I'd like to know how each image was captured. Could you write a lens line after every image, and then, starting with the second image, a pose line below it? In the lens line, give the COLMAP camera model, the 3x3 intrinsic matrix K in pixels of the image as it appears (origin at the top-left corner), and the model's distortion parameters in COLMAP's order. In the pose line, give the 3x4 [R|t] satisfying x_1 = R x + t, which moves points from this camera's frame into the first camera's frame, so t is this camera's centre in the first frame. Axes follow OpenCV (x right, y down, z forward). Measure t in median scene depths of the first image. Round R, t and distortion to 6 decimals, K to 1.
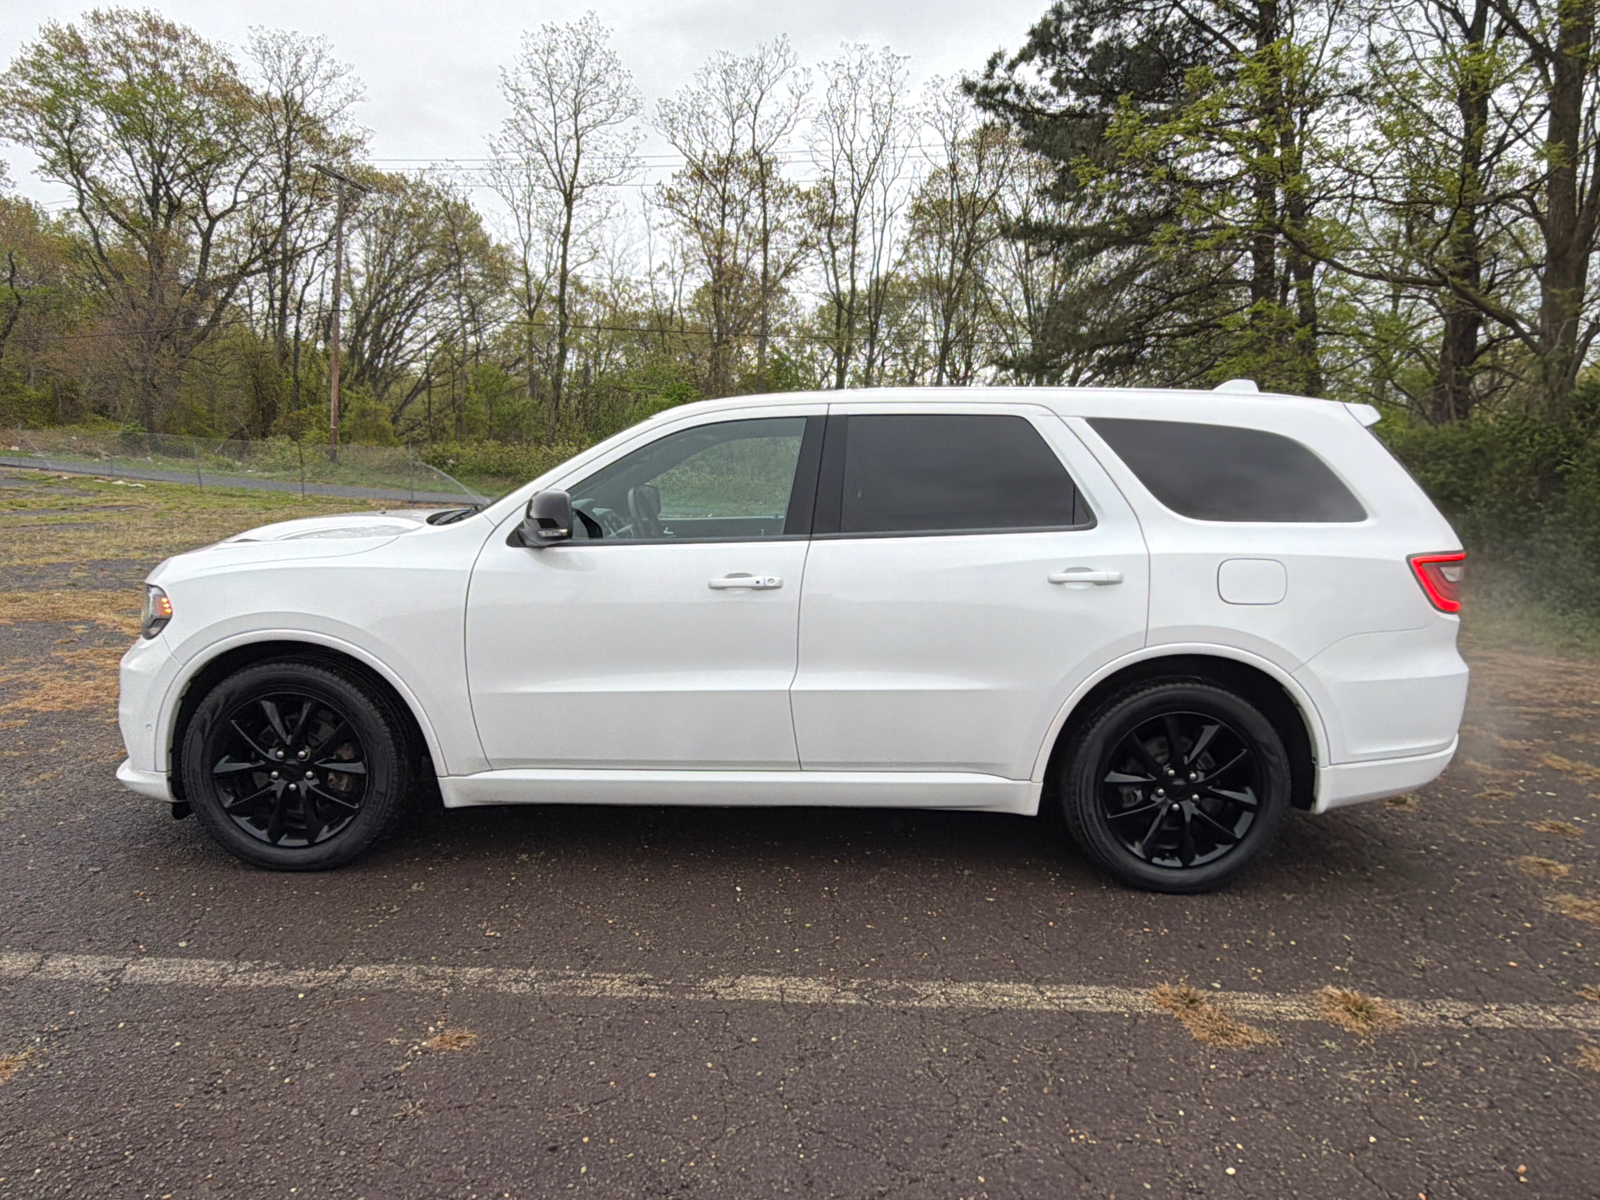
lens RADIAL K [[1126.7, 0, 795.6], [0, 1126.7, 601.0], [0, 0, 1]] dist [-0.000237, 0.003441]
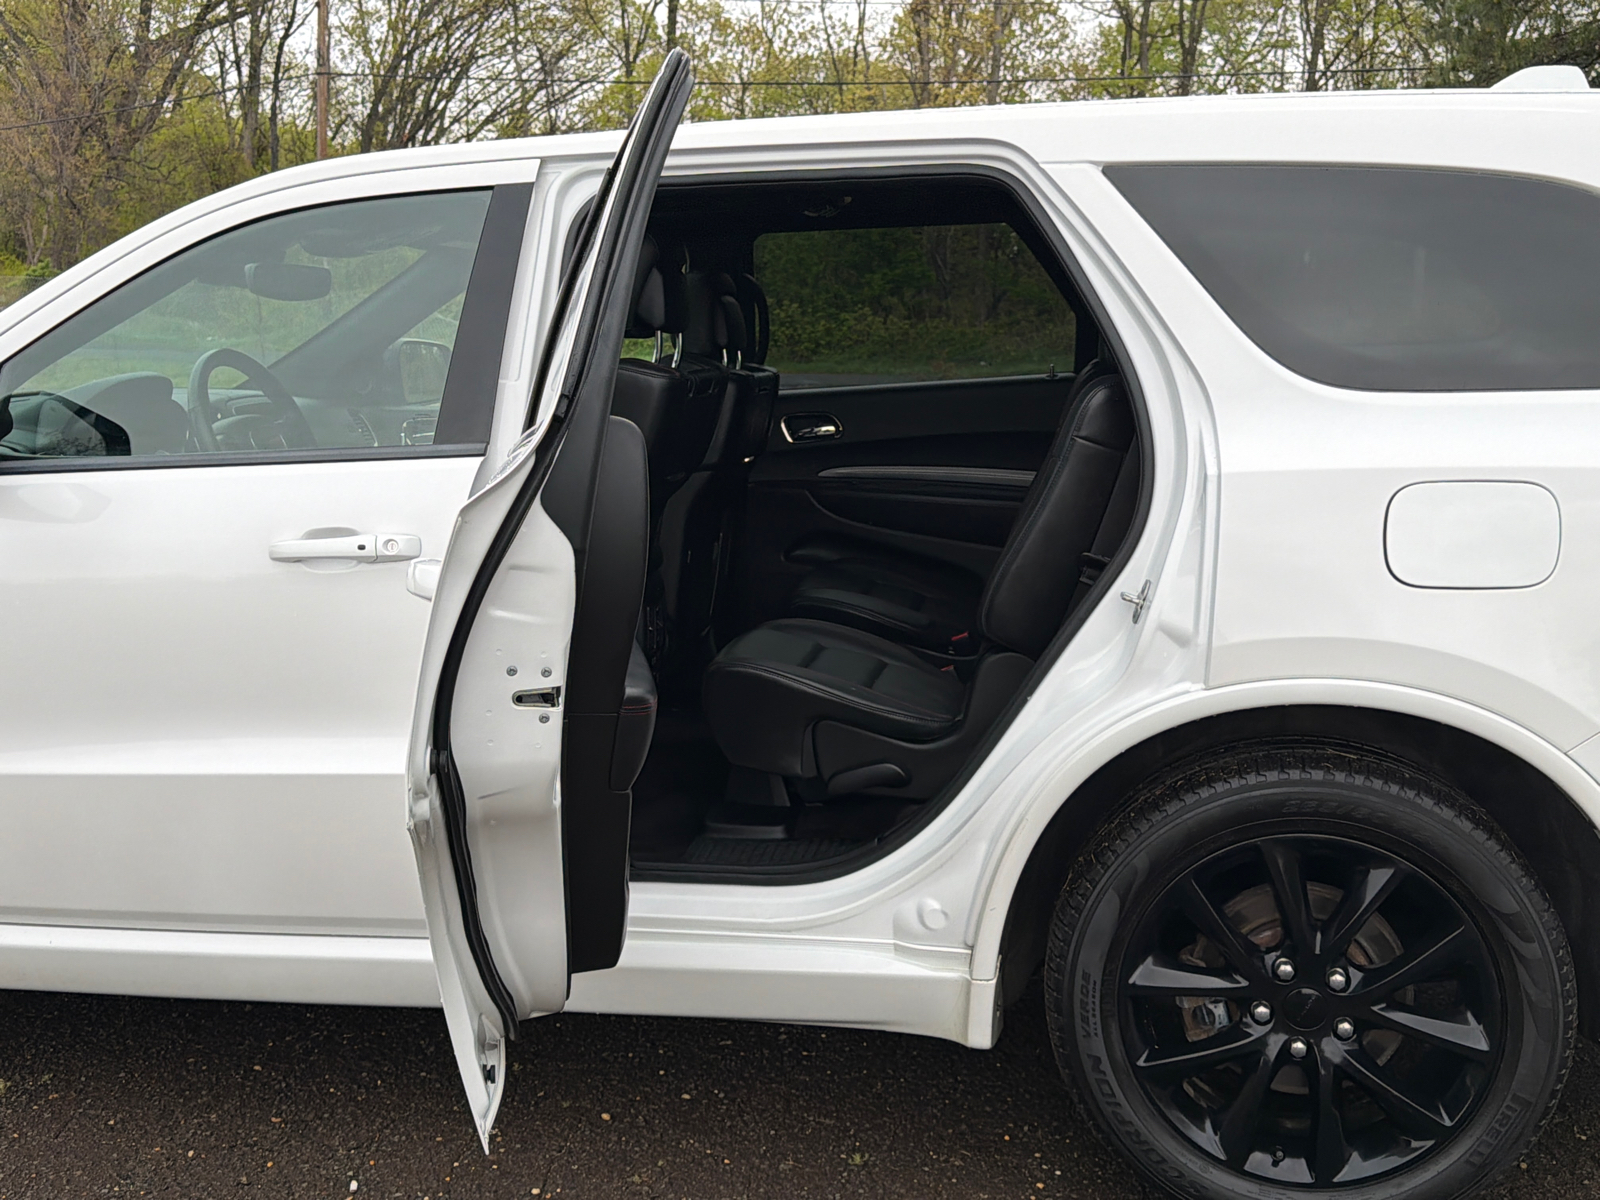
lens RADIAL K [[1768.2, 0, 803.8], [0, 1768.2, 607.0], [0, 0, 1]] dist [0.198238, -0.457312]
pose [[0.987215, -0.003305, -0.159359, 0.022136], [0.010932, 0.998835, 0.047008, -0.002073], [0.159018, -0.048149, 0.986101, 0.024243]]
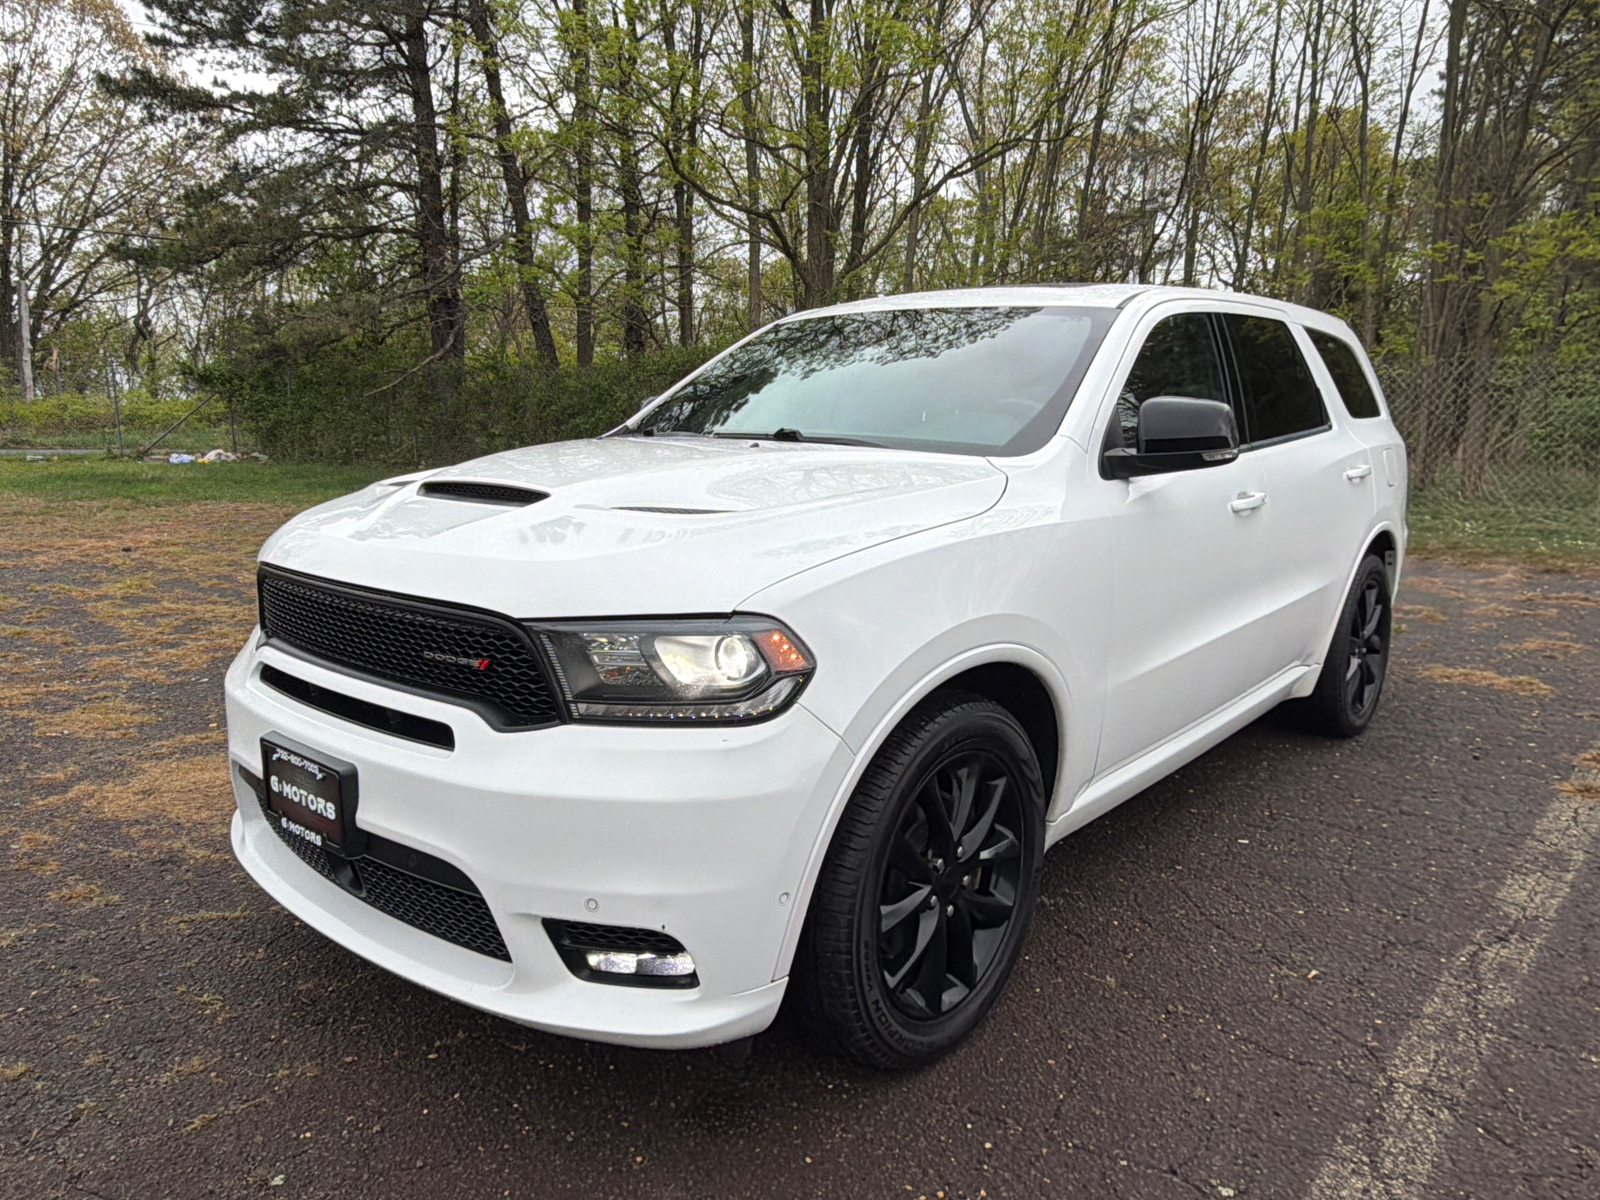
lens RADIAL K [[1126.8, 0, 800.0], [0, 1126.8, 600.0], [0, 0, 1]] dist [-0.000869, 0.002530]
pose [[0.637252, -0.146390, 0.756624, -0.079371], [0.092771, 0.989225, 0.113259, -0.006124], [-0.765051, -0.001981, 0.643966, 0.058532]]
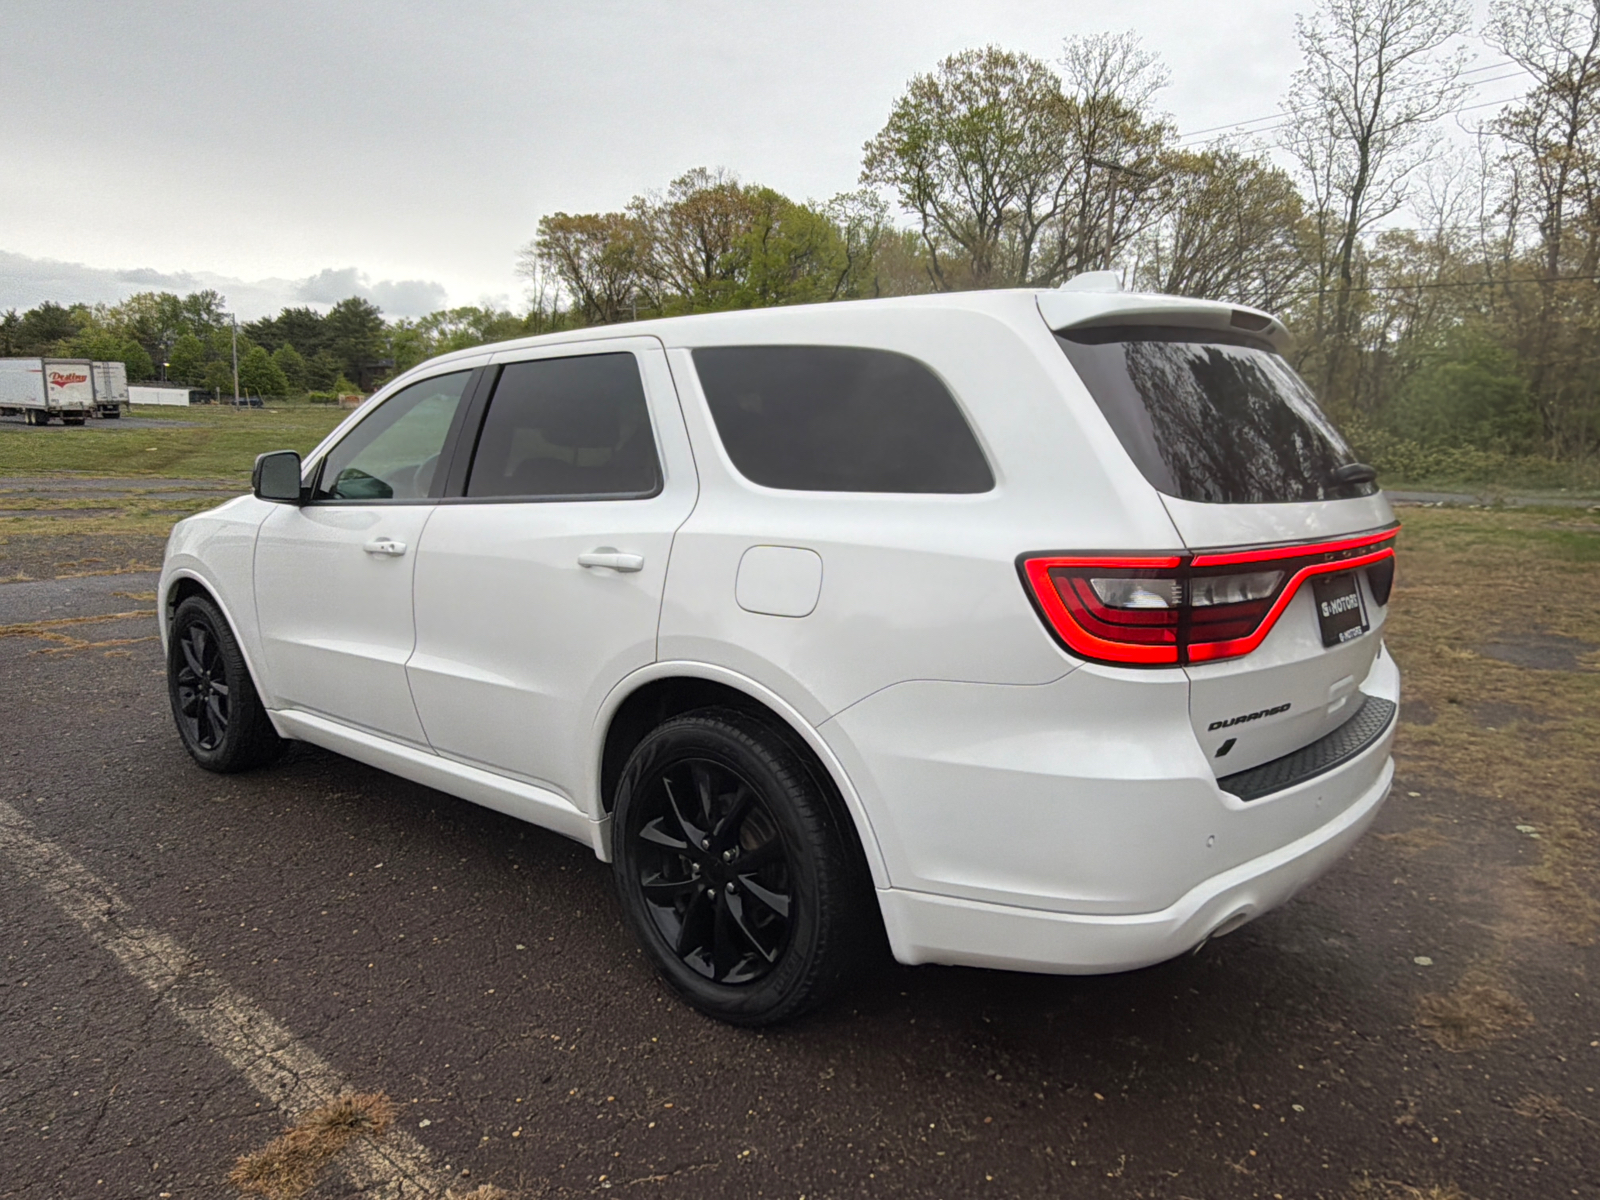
lens RADIAL K [[1126.8, 0, 800.0], [0, 1126.8, 600.0], [0, 0, 1]] dist [-0.000869, 0.002530]
pose [[0.756942, 0.076685, -0.648967, 0.070345], [-0.069000, 0.996918, 0.037320, -0.002627], [0.649829, 0.016529, 0.759901, 0.042340]]
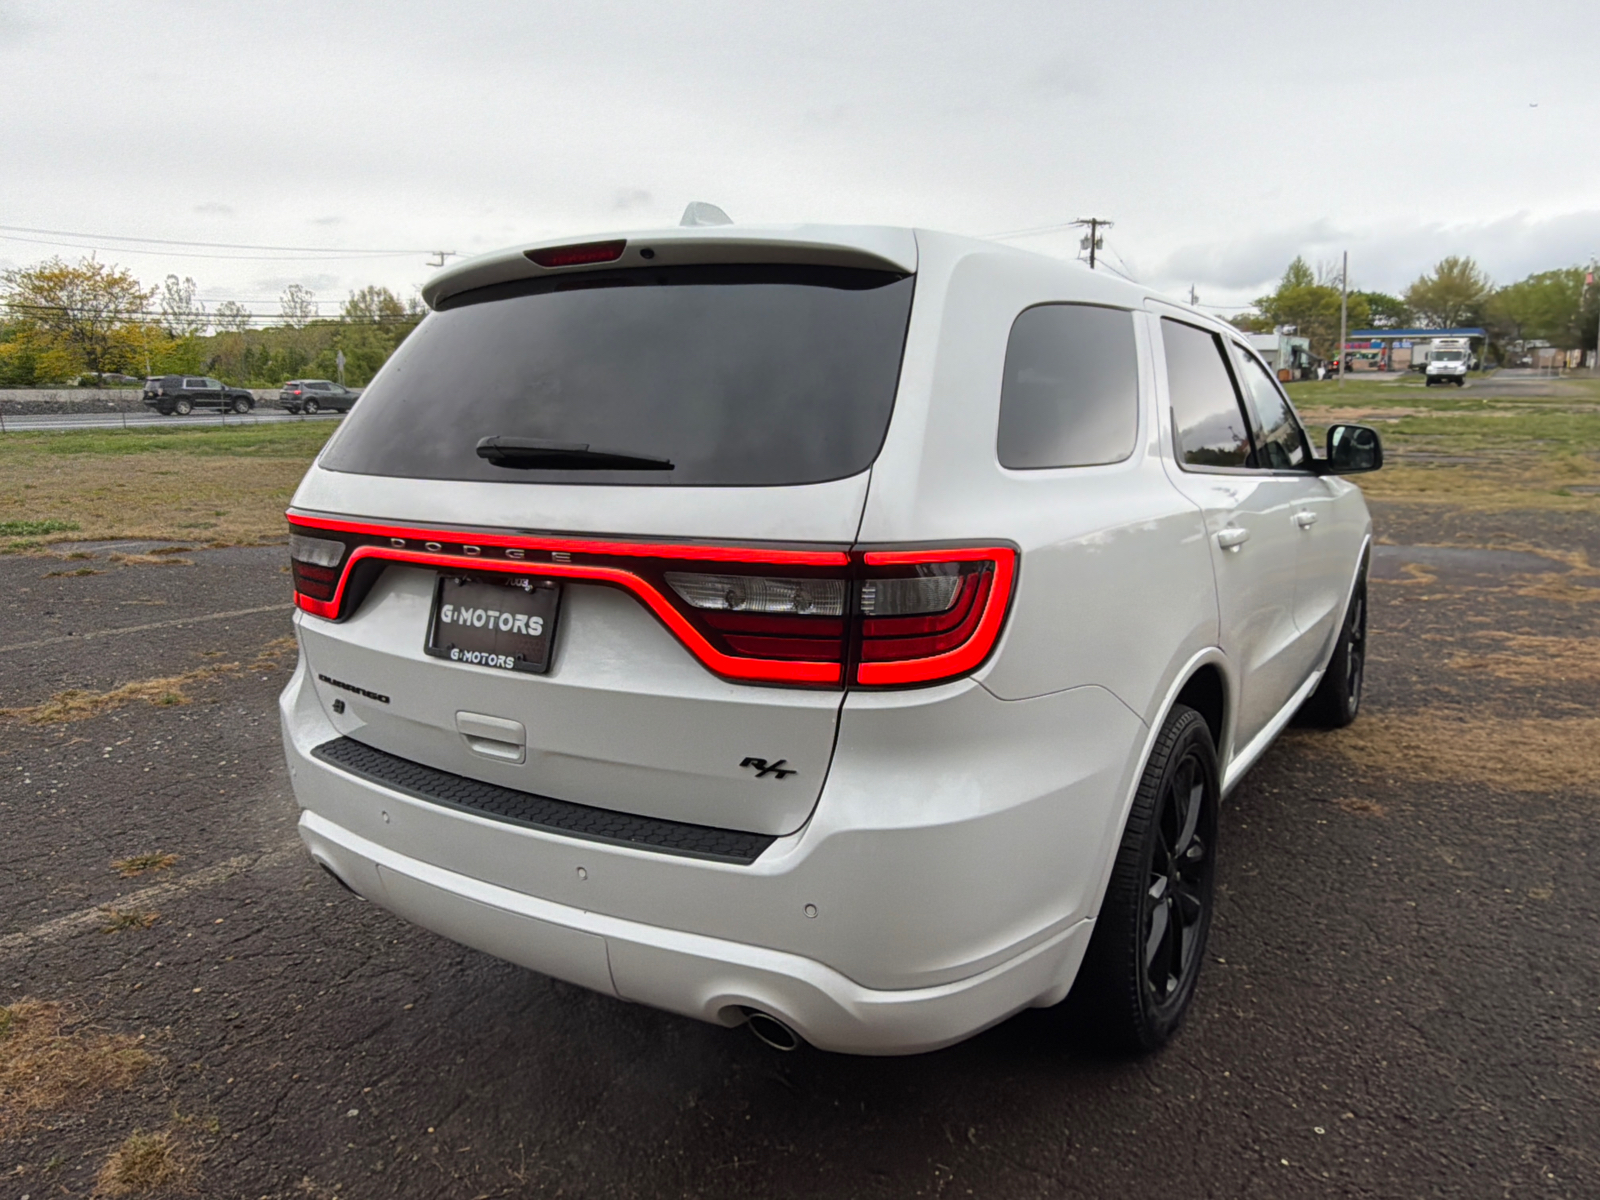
lens RADIAL K [[1130.4, 0, 800.0], [0, 1130.4, 600.0], [0, 0, 1]] dist [-0.001845, -0.004191]
pose [[-0.529207, 0.120286, -0.839923, 0.084571], [-0.104360, 0.973157, 0.205120, -0.013183], [0.842050, 0.196206, -0.502449, 0.135511]]
